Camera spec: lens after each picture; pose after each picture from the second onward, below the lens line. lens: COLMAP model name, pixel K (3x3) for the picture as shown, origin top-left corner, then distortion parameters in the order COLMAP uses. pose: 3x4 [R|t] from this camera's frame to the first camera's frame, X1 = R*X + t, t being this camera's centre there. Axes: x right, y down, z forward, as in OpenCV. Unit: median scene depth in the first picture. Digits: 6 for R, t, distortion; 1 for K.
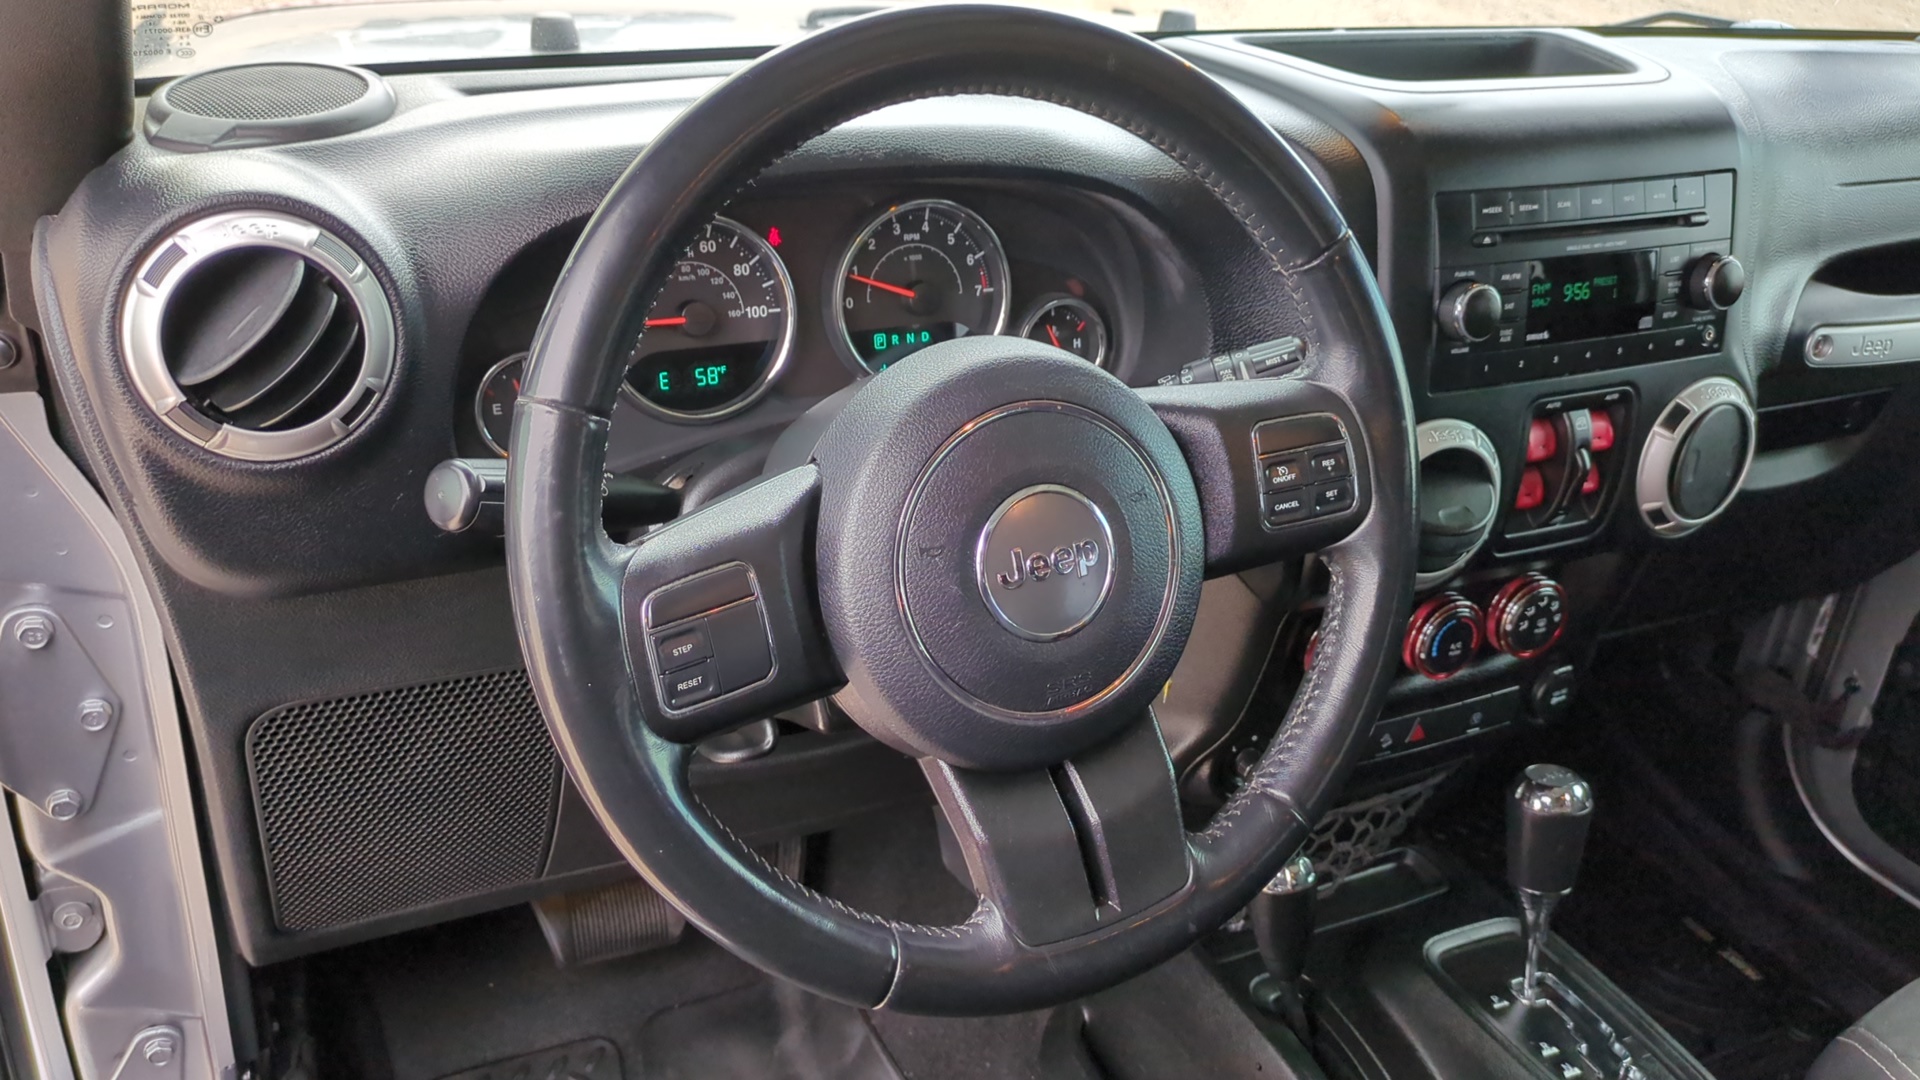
lens RADIAL K [[1629.8, 0, 960.0], [0, 1629.8, 540.0], [0, 0, 1]] dist [0.068245, -0.098532]
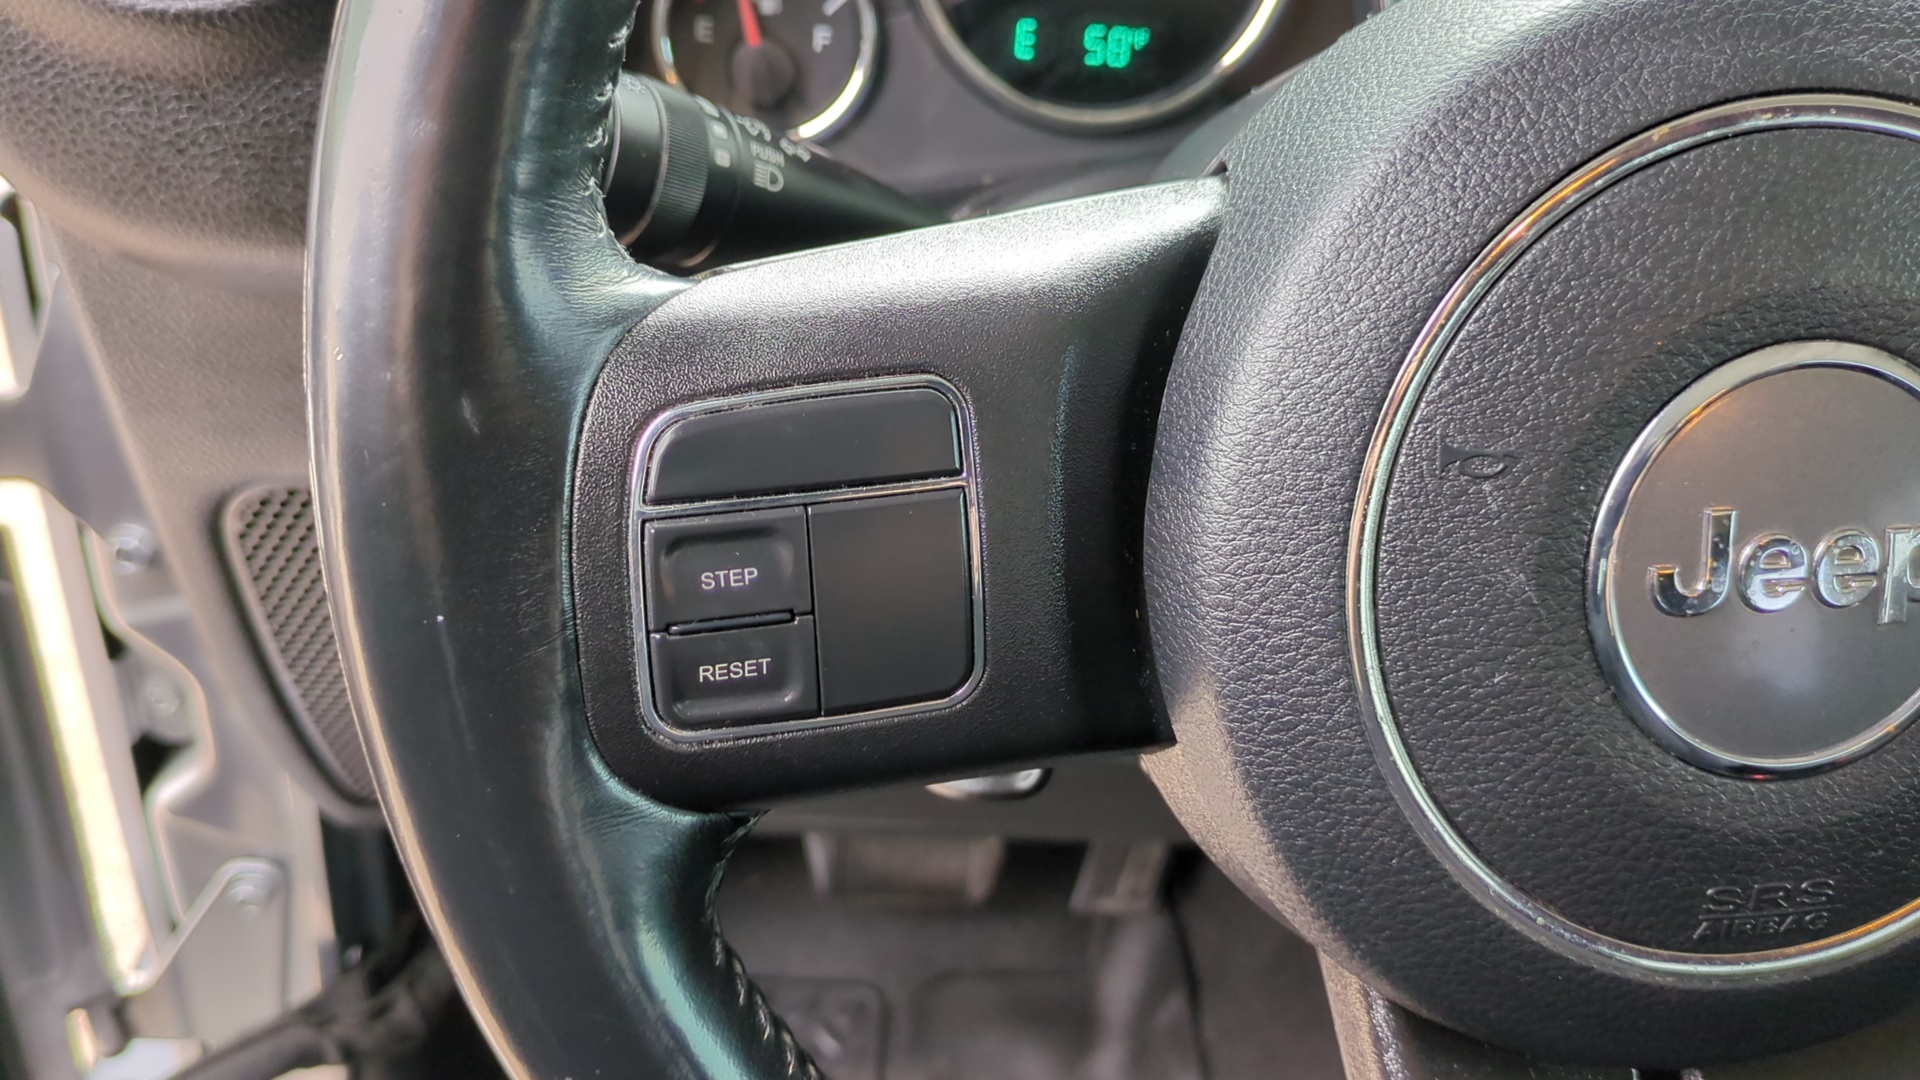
lens RADIAL K [[1658.3, 0, 967.1], [0, 1658.3, 544.0], [0, 0, 1]] dist [-0.002507, -0.006849]
pose [[0.933805, 0.227900, -0.275808, -0.012510], [-0.204032, 0.972450, 0.112744, 0.004517], [0.293904, -0.049007, 0.954578, 0.450966]]
